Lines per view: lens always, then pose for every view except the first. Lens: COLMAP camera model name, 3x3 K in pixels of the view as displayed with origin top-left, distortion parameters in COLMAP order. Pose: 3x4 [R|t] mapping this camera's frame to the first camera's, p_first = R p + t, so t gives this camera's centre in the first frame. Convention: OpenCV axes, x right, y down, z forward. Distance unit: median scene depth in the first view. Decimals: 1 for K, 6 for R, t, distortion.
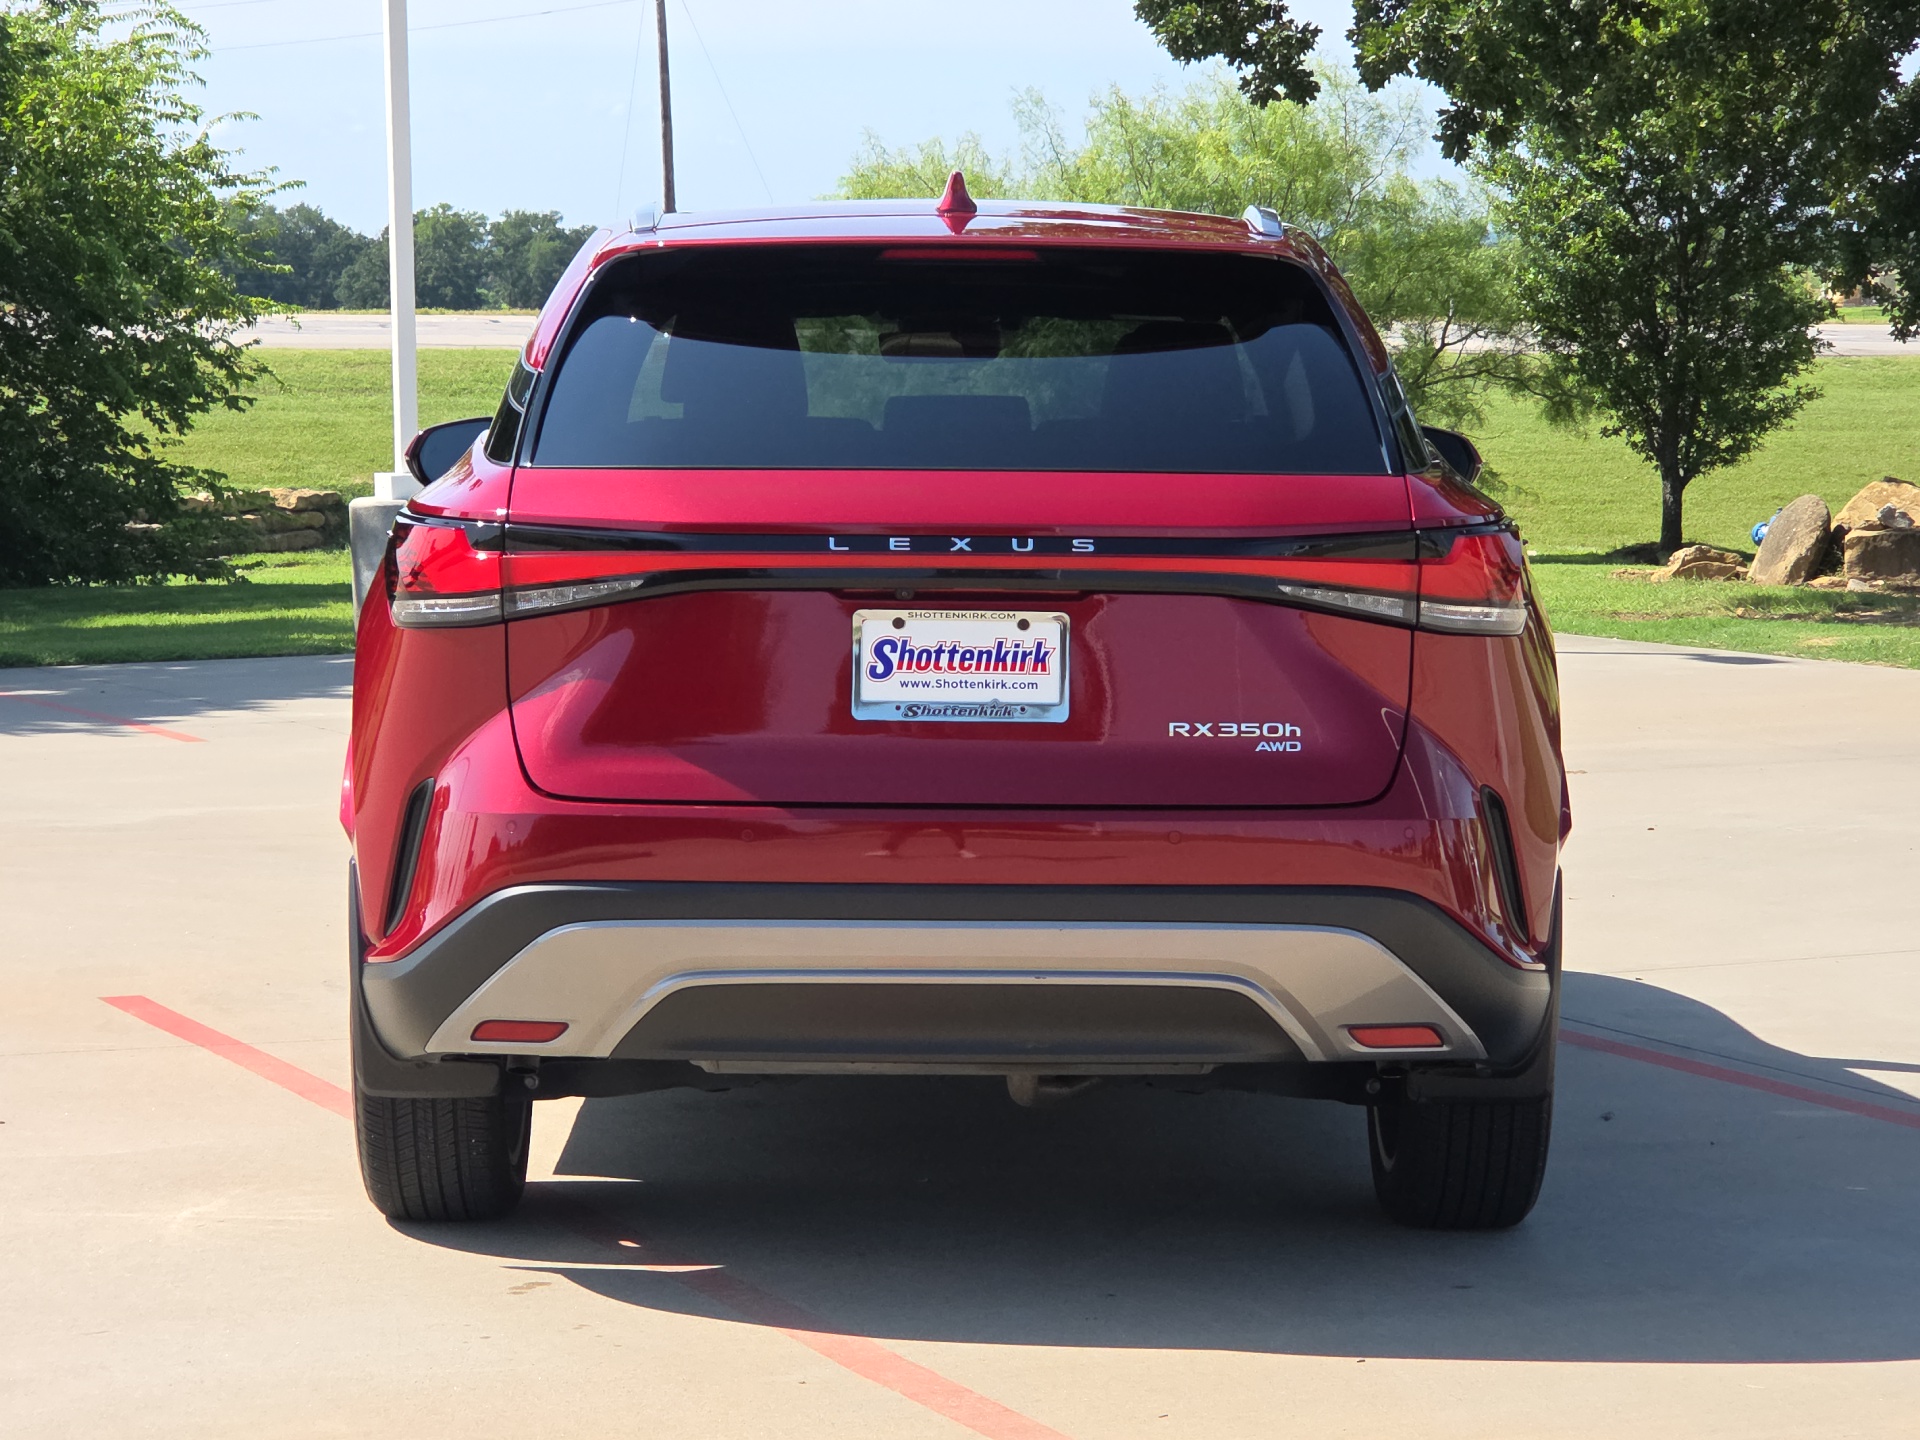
lens RADIAL K [[4509.9, 0, 976.0], [0, 4509.9, 738.9], [0, 0, 1]] dist [-0.087887, 0.000000]
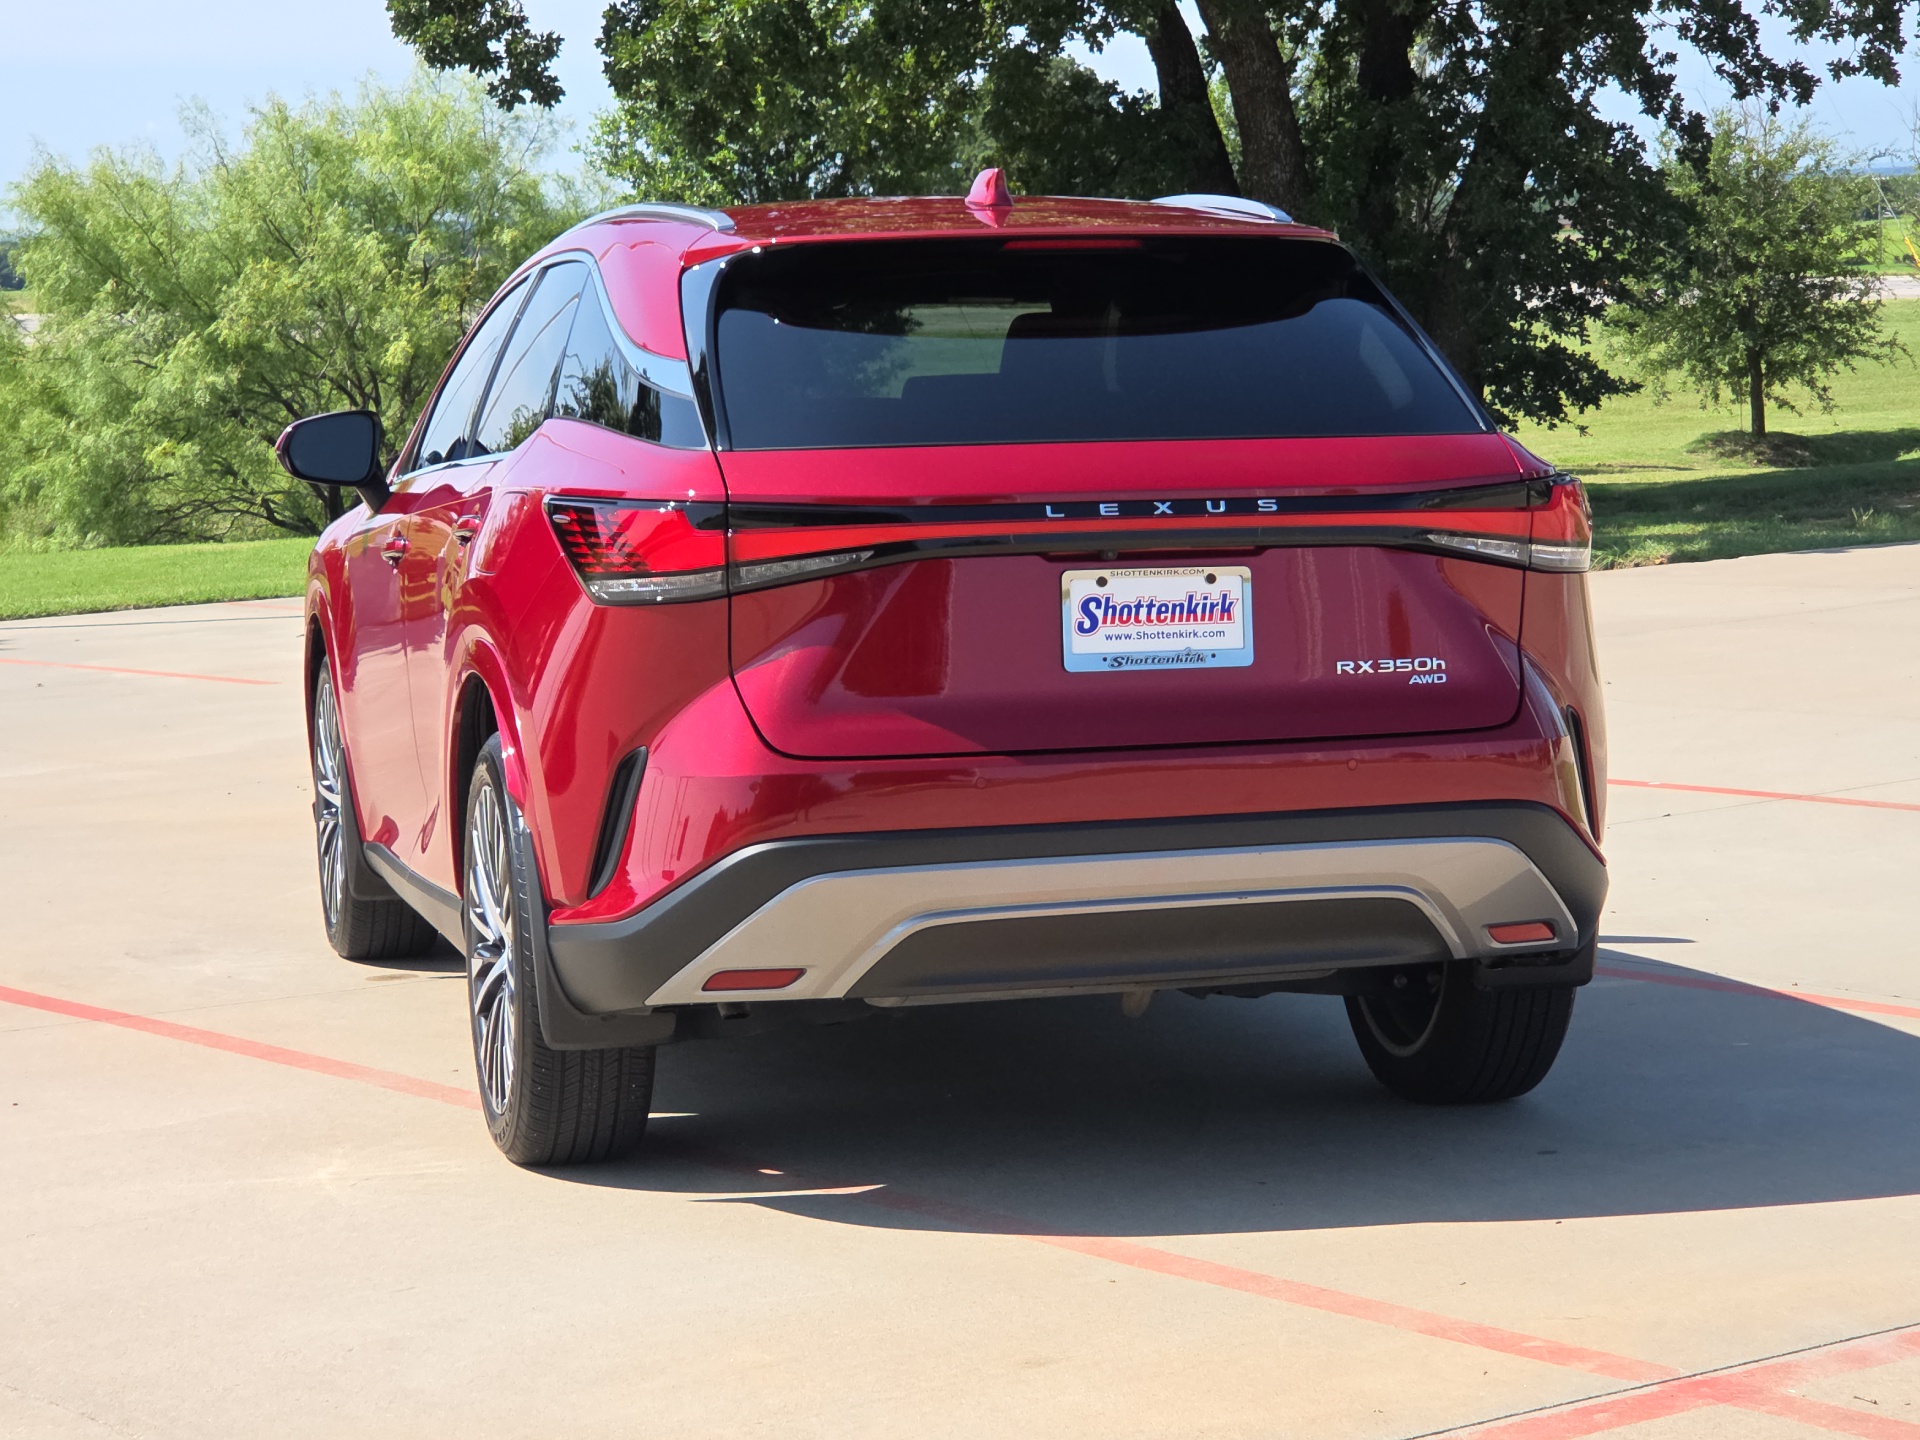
lens RADIAL K [[4099.1, 0, 954.2], [0, 4099.1, 713.3], [0, 0, 1]] dist [-0.034454, 0.000000]
pose [[0.965778, -0.048108, 0.254869, -0.303323], [0.046358, 0.998842, 0.012873, -0.008257], [-0.255193, -0.000617, 0.966890, 0.048697]]
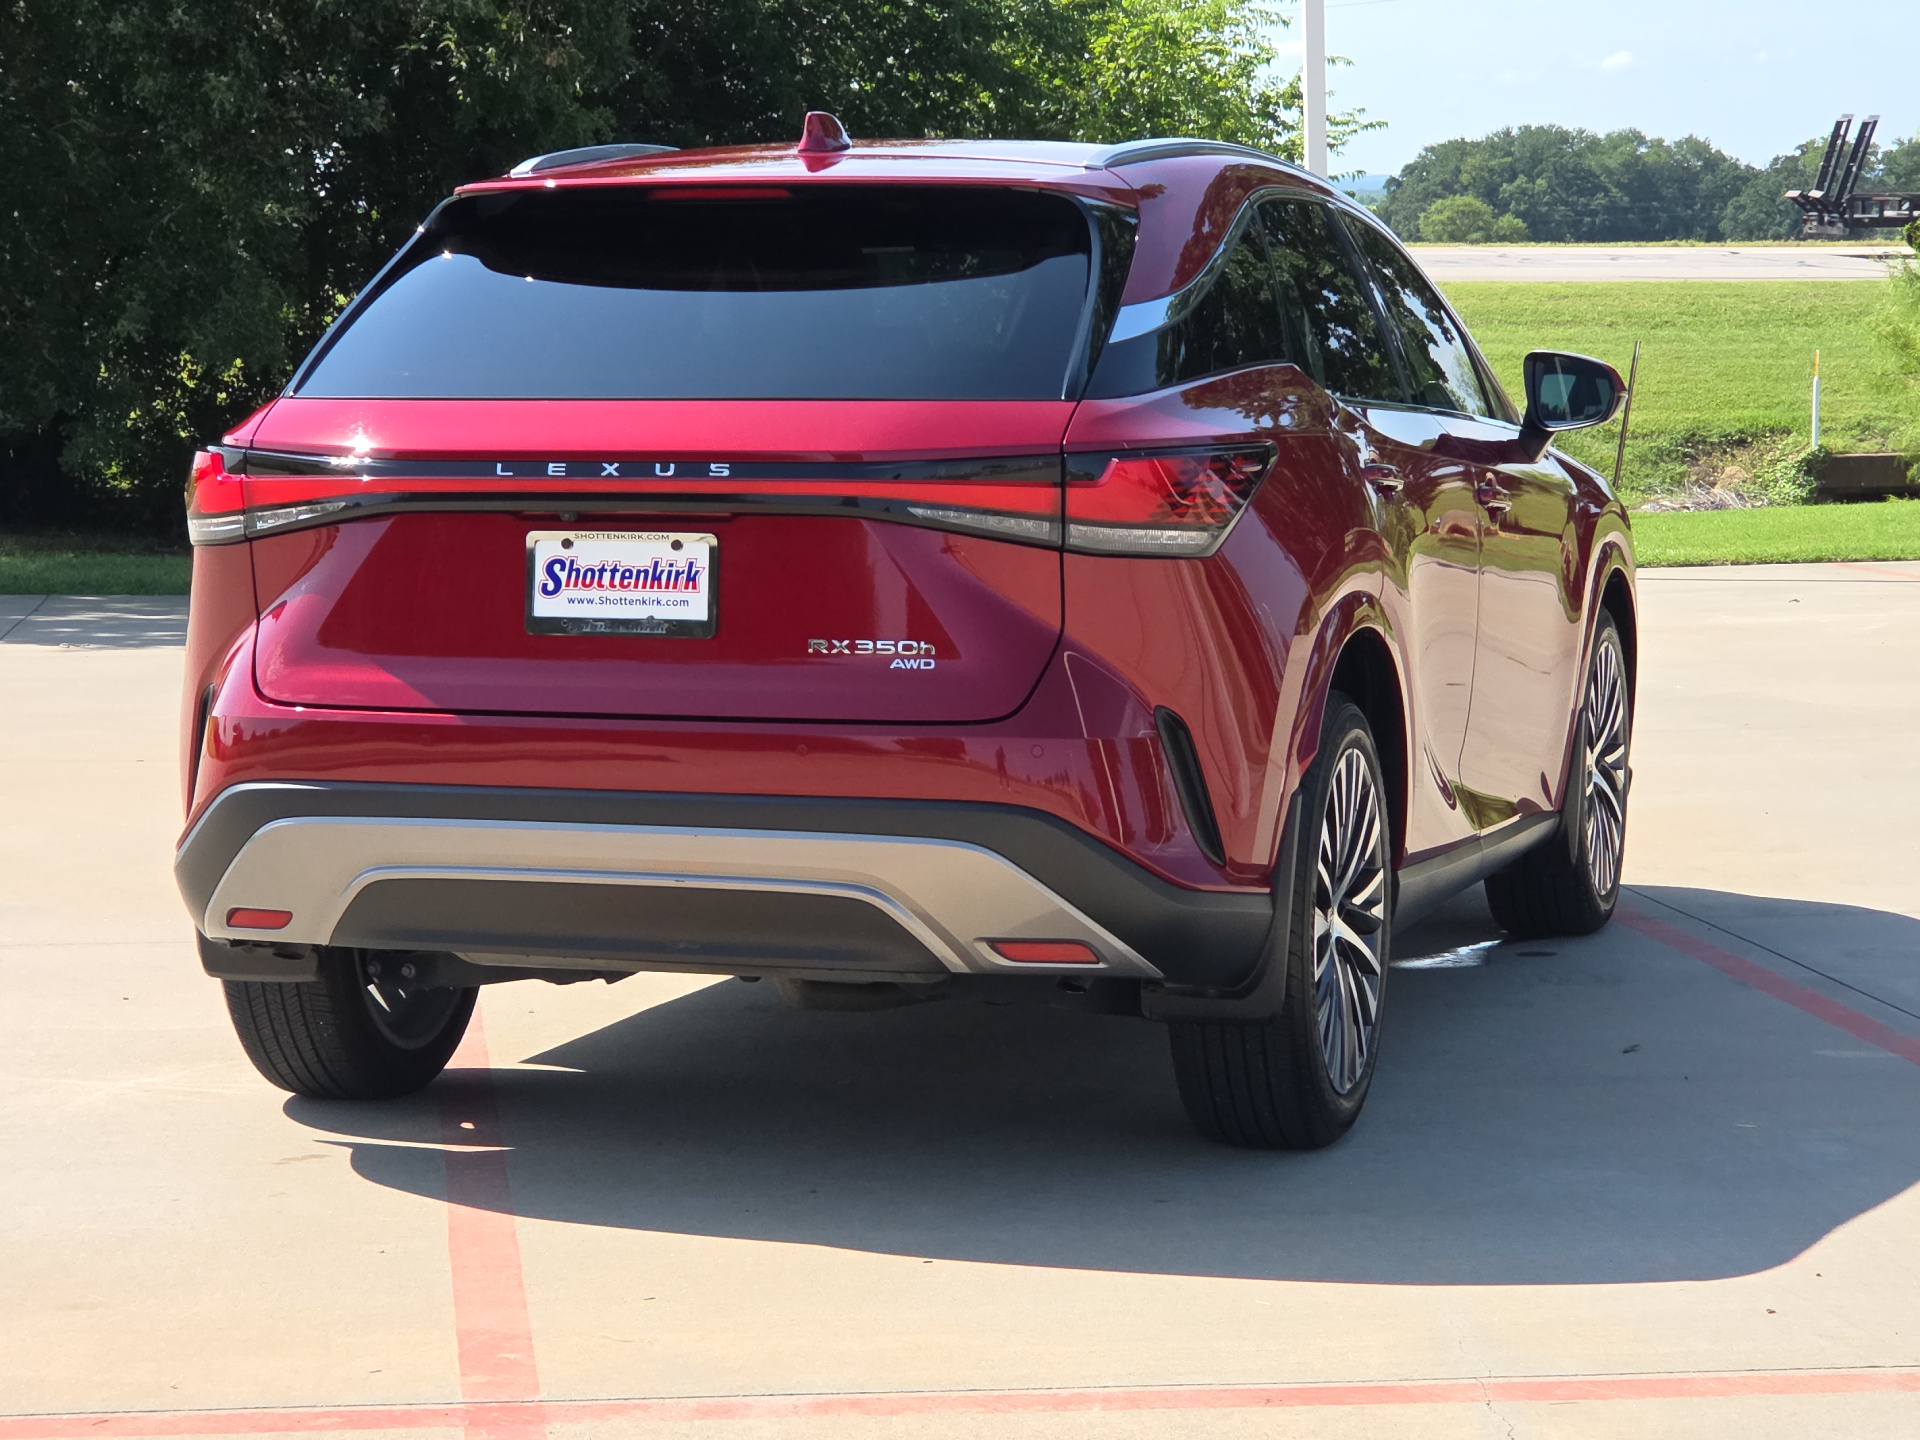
lens RADIAL K [[4509.9, 0, 947.4], [0, 4509.9, 704.8], [0, 0, 1]] dist [-0.087887, 0.000000]
pose [[0.953379, 0.015716, -0.301366, 0.382853], [-0.013528, 0.999865, 0.009348, 0.001126], [0.301472, -0.004835, 0.953463, 0.020132]]
